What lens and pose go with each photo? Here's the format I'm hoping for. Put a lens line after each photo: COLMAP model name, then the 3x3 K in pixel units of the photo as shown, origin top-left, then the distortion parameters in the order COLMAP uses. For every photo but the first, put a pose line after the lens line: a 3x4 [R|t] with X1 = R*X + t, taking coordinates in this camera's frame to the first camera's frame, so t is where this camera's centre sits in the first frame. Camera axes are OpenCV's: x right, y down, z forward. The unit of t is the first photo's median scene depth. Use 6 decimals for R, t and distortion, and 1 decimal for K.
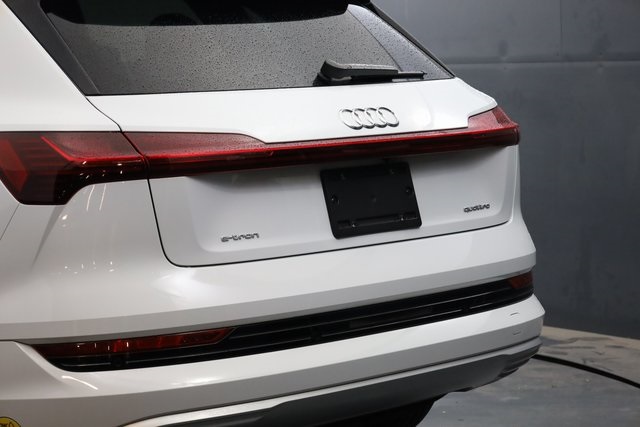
lens RADIAL K [[1931.7, 0, 320.9], [0, 1931.7, 213.5], [0, 0, 1]] dist [-0.121751, 0.000000]
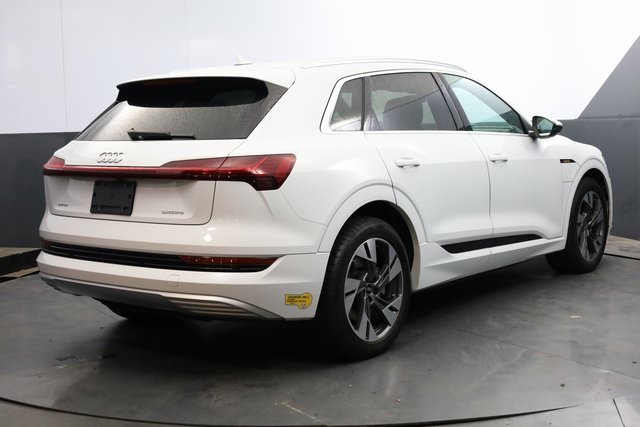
lens RADIAL K [[919.9, 0, 319.8], [0, 919.9, 214.4], [0, 0, 1]] dist [-0.057849, 0.000000]
pose [[0.095038, 0.127690, -0.987250, 1.067348], [-0.067991, 0.990256, 0.121534, -0.129978], [0.993149, 0.055574, 0.102793, 1.196971]]
